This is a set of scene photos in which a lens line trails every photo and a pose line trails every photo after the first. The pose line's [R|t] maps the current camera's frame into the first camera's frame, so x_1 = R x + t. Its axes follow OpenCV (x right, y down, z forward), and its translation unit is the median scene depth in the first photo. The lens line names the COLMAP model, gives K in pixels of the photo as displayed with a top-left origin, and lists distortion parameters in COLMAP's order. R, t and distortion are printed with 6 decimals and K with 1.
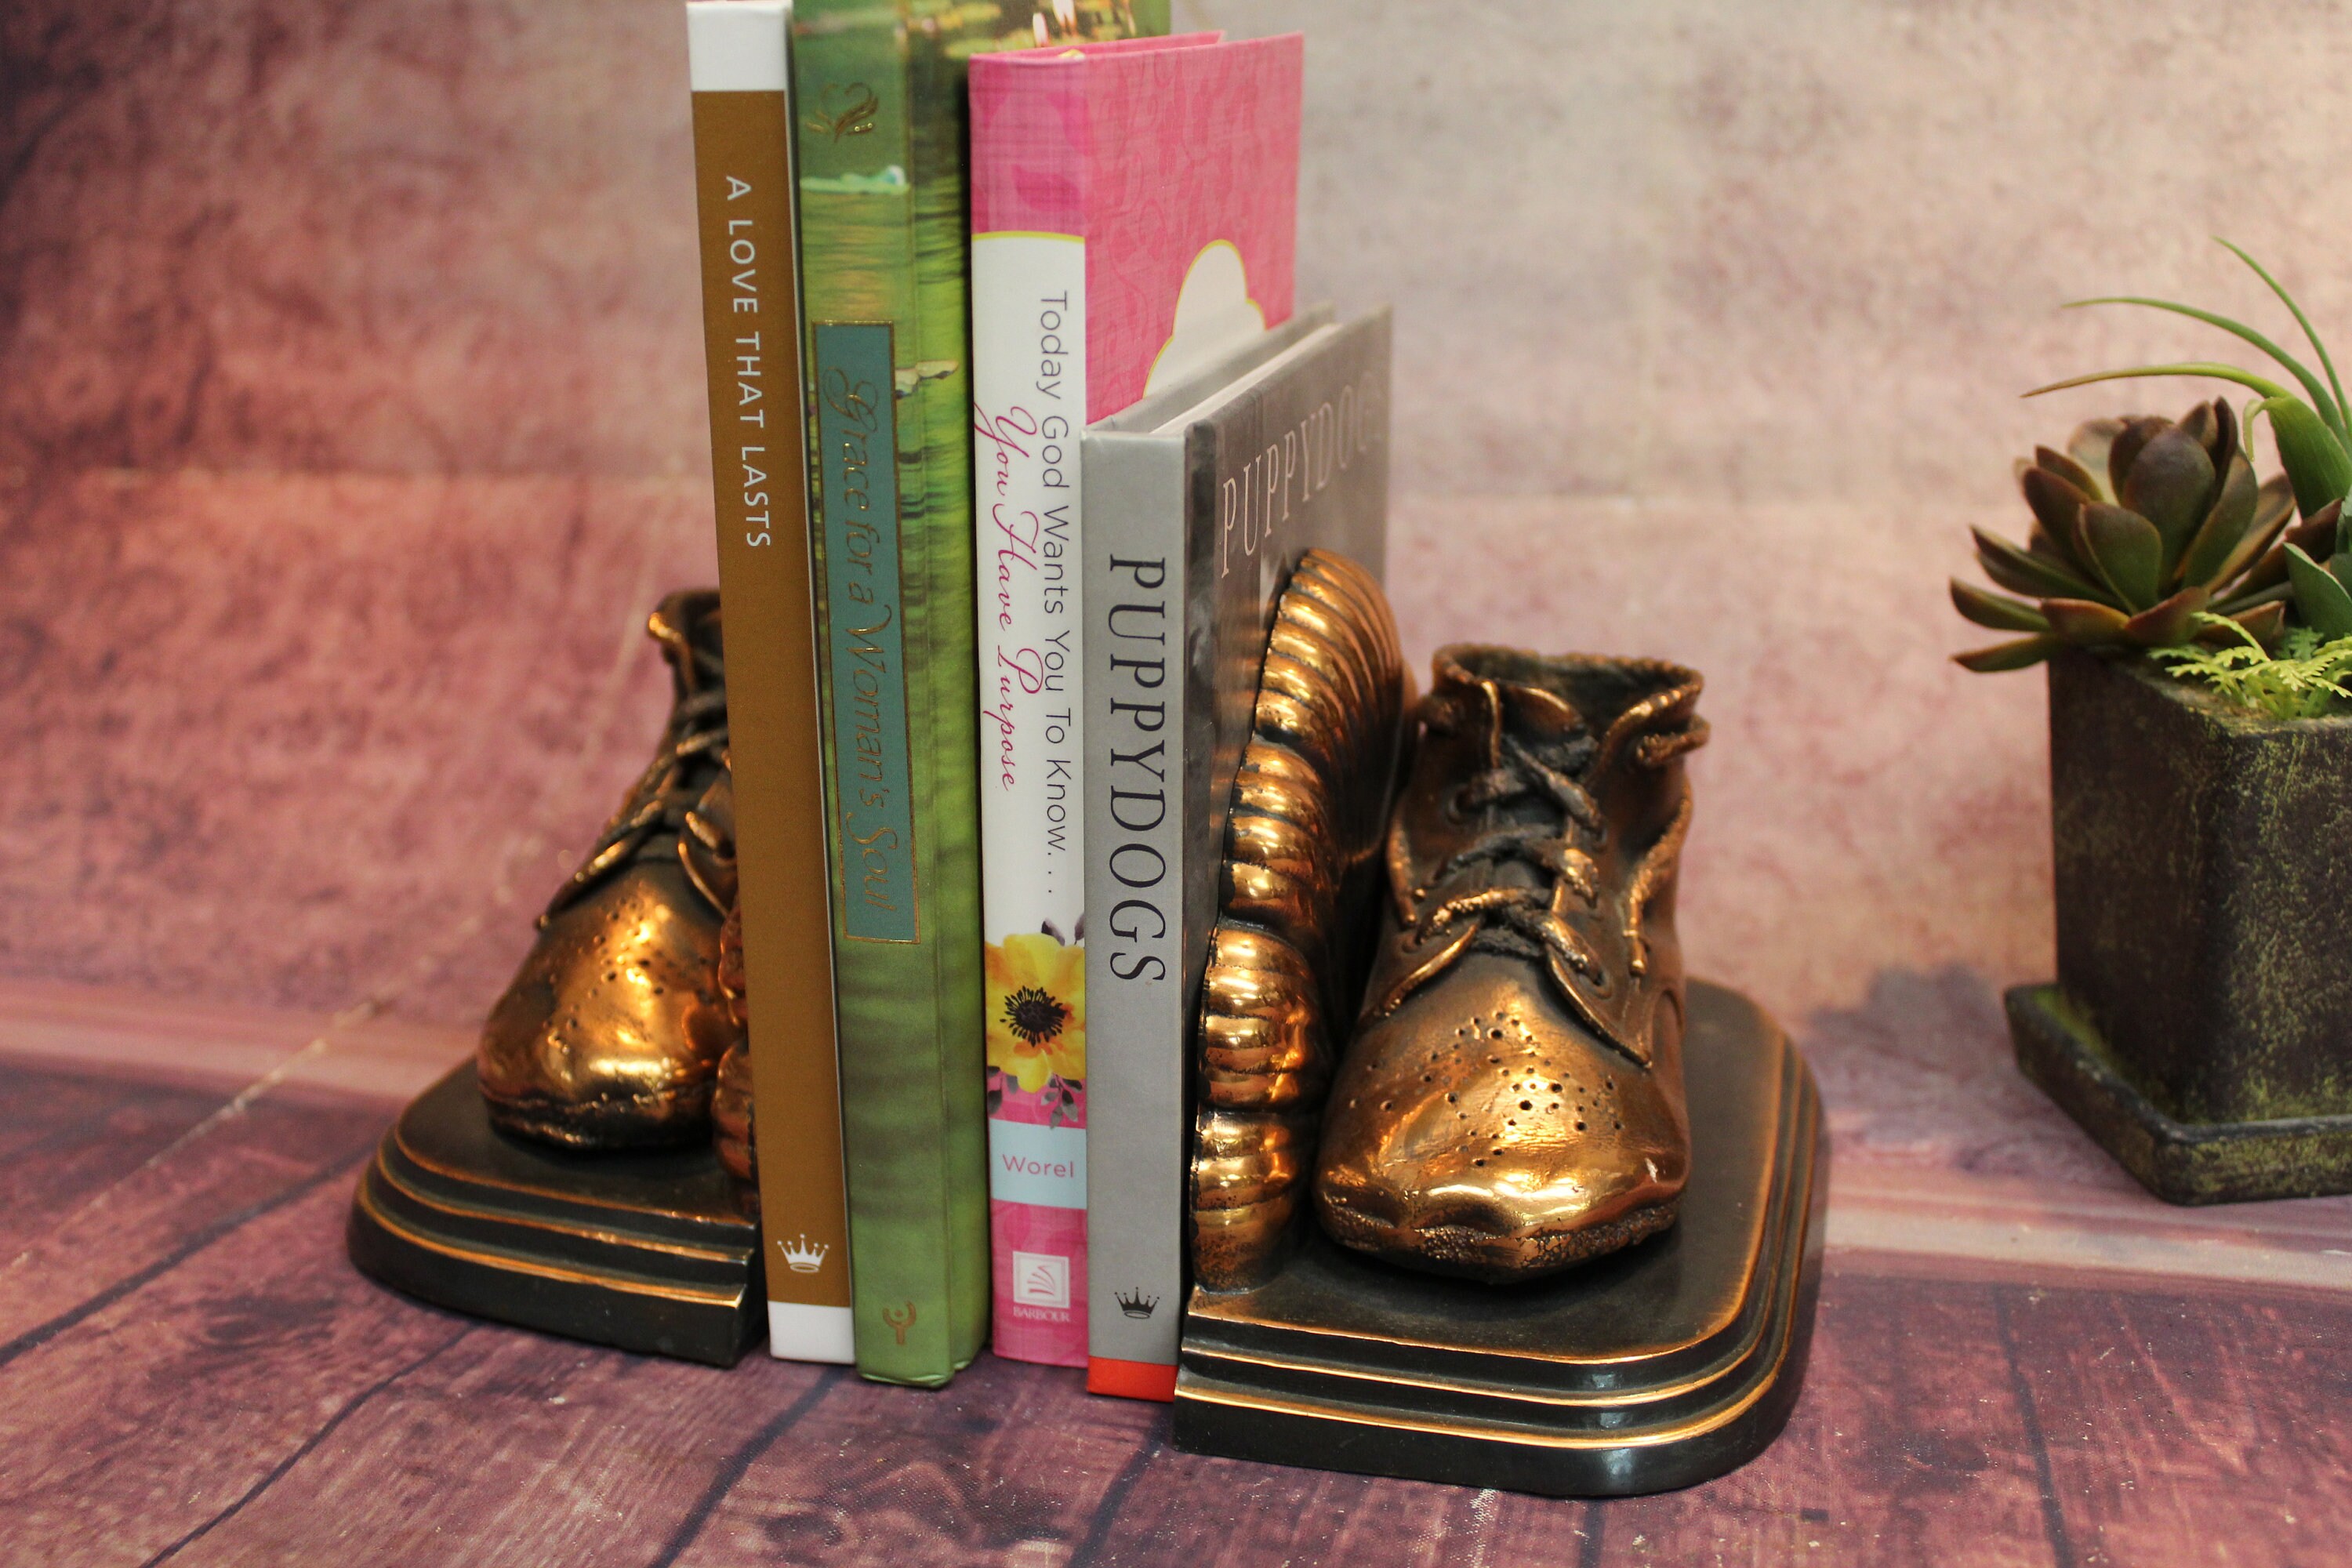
lens RADIAL K [[2256.2, 0, 1176.0], [0, 2256.2, 784.0], [0, 0, 1]] dist [-0.116041, 0.137422]
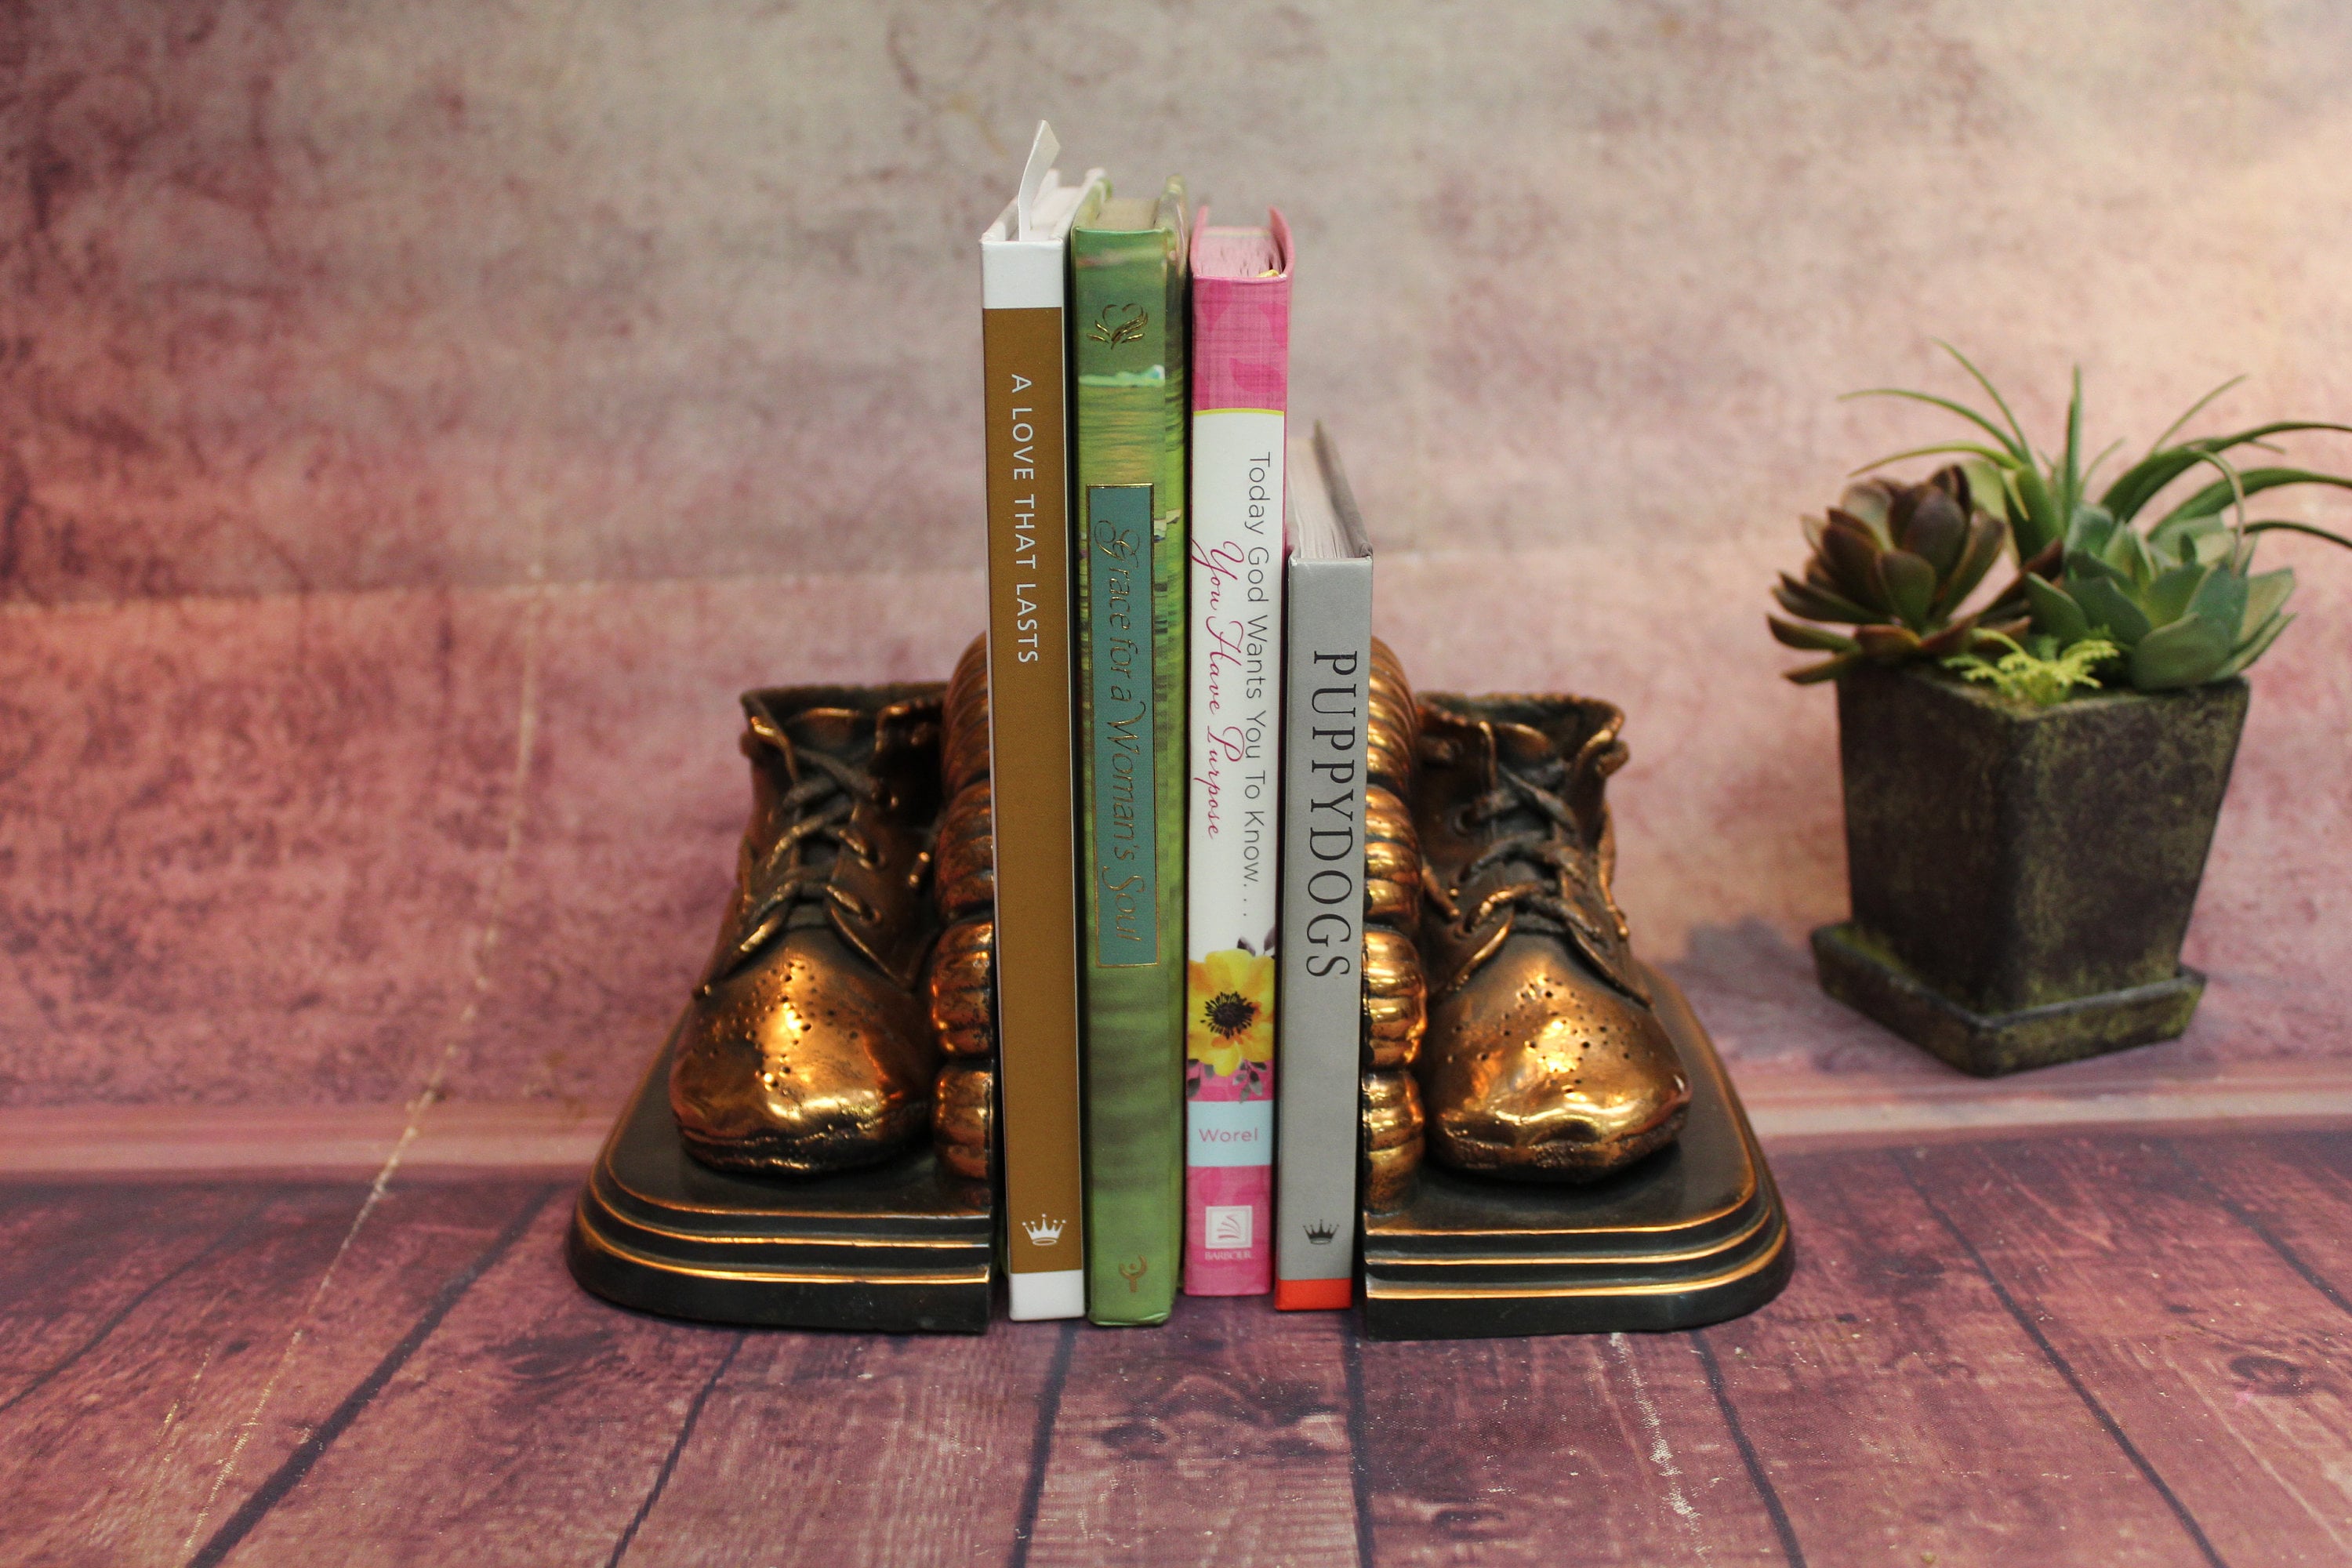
lens RADIAL K [[2271.7, 0, 1176.0], [0, 2271.7, 784.0], [0, 0, 1]] dist [-0.109285, 0.201682]
pose [[0.970226, -0.081646, 0.228026, -0.328517], [0.084619, 0.996408, -0.003278, -0.021725], [-0.226939, 0.022476, 0.973650, -0.209586]]
